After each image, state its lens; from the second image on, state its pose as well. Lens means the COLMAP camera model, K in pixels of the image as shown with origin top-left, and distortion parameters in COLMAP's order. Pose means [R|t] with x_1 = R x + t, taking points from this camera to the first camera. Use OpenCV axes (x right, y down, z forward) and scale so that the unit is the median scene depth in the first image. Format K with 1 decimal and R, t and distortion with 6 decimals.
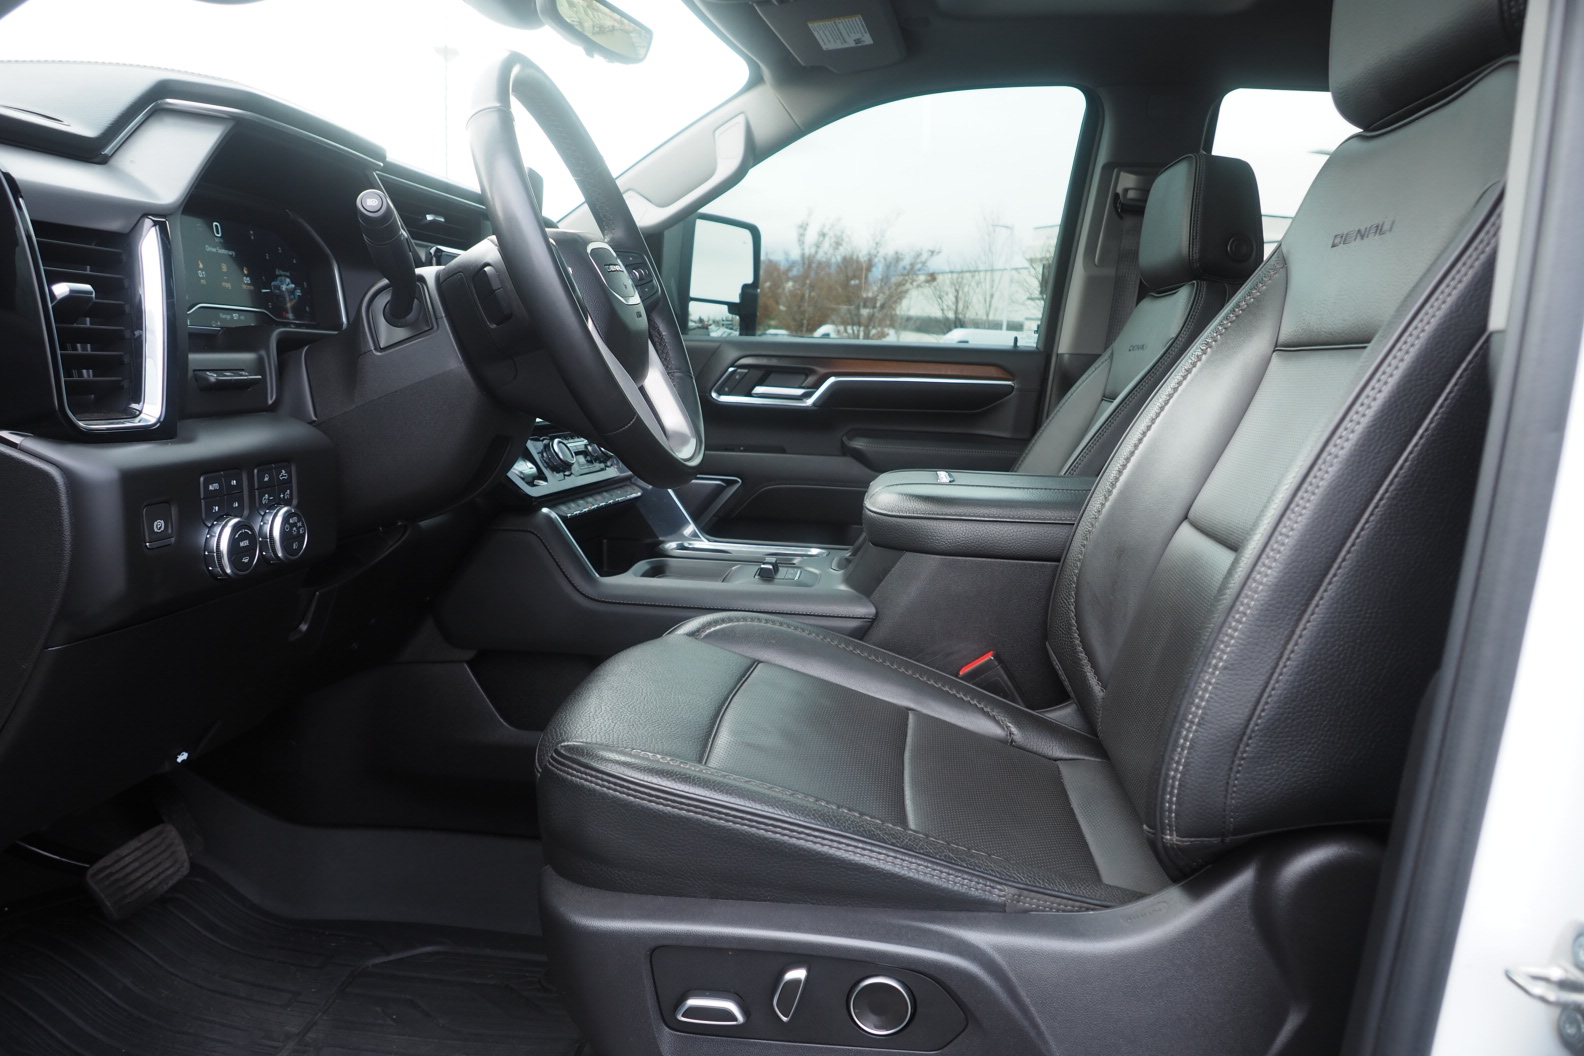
lens RADIAL K [[1119.2, 0, 792.0], [0, 1119.2, 528.0], [0, 0, 1]] dist [-0.031088, -0.003663]
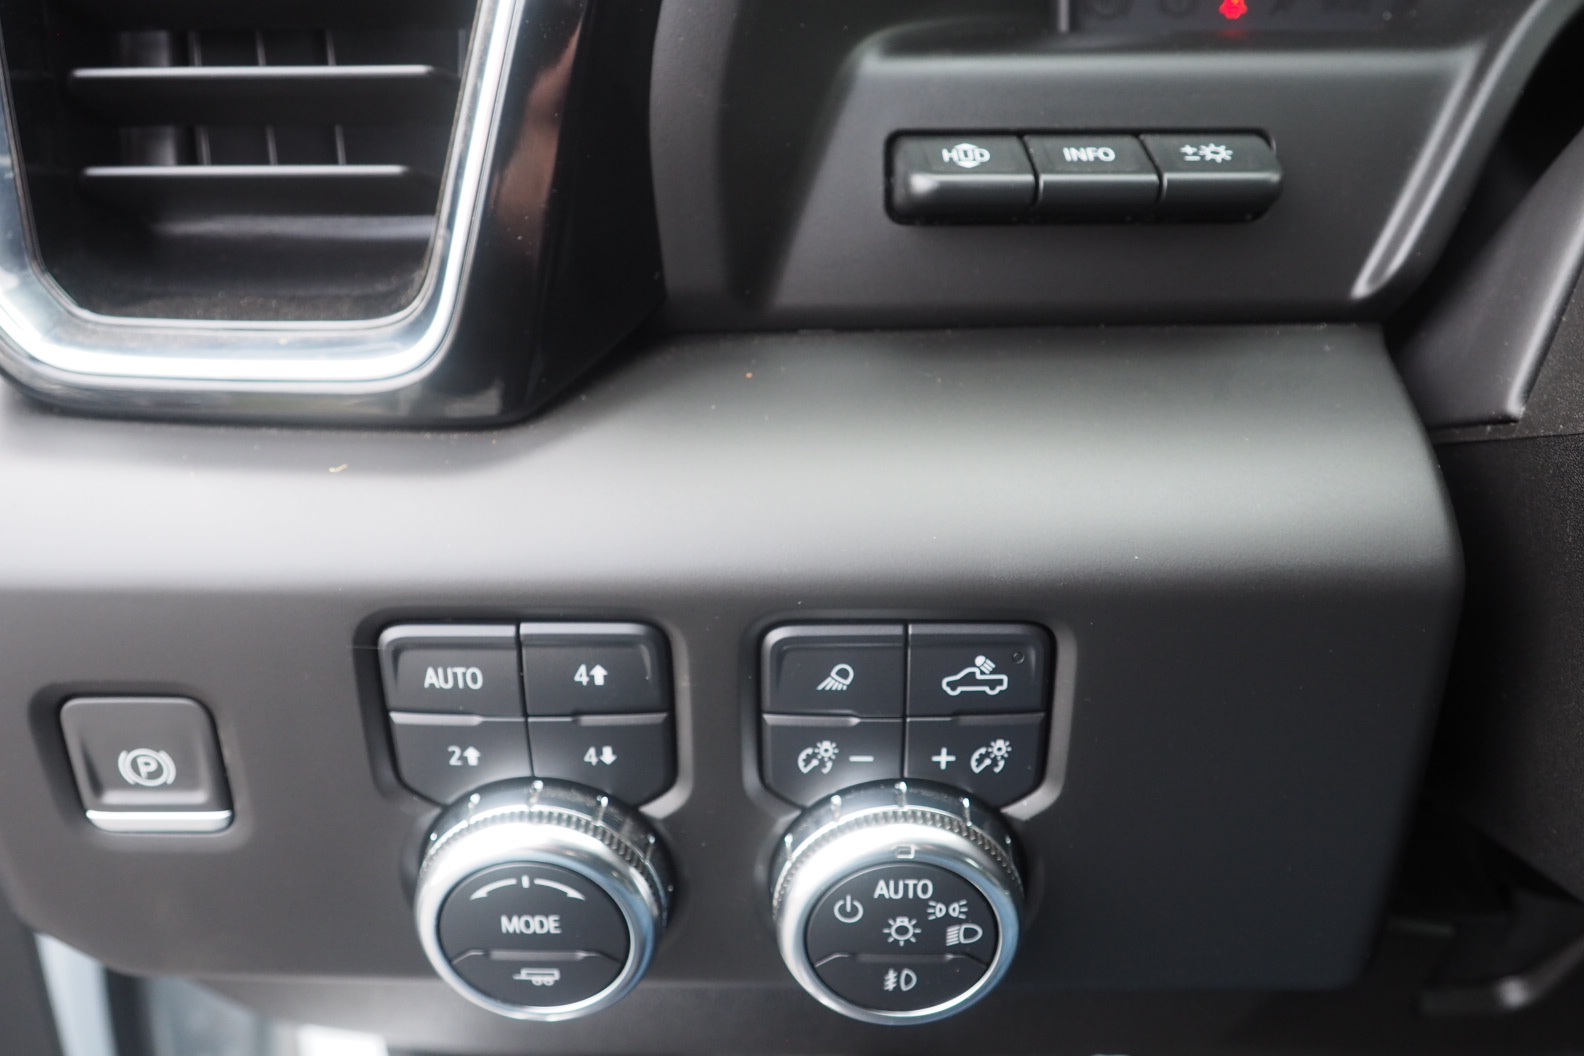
lens RADIAL K [[1284.0, 0, 792.0], [0, 1284.0, 528.0], [0, 0, 1]] dist [-0.010224, -0.004750]
pose [[0.114353, 0.409010, -0.905337, -0.209669], [-0.144902, 0.908436, 0.392107, -0.141885], [0.982816, 0.086346, 0.163149, 0.781458]]
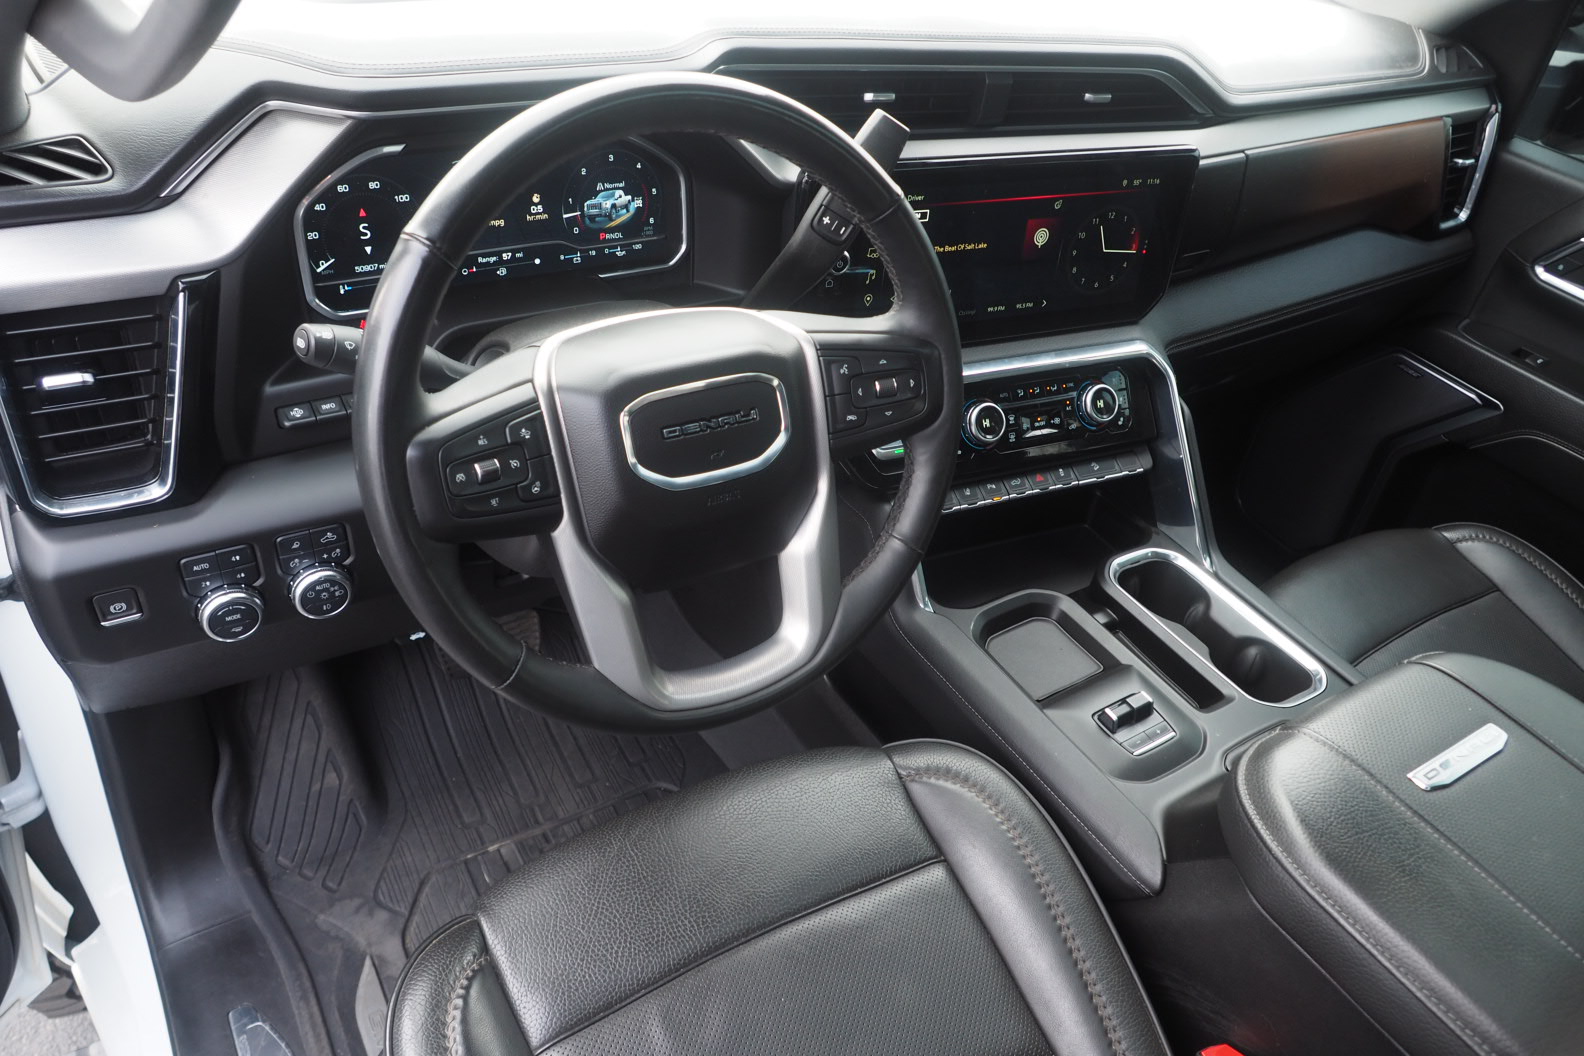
lens RADIAL K [[1119.2, 0, 792.0], [0, 1119.2, 528.0], [0, 0, 1]] dist [-0.031088, -0.003663]
pose [[0.602316, 0.512803, -0.611758, 0.312873], [-0.205186, 0.840074, 0.502169, -0.526133], [0.771436, -0.176940, 0.611210, 0.612531]]
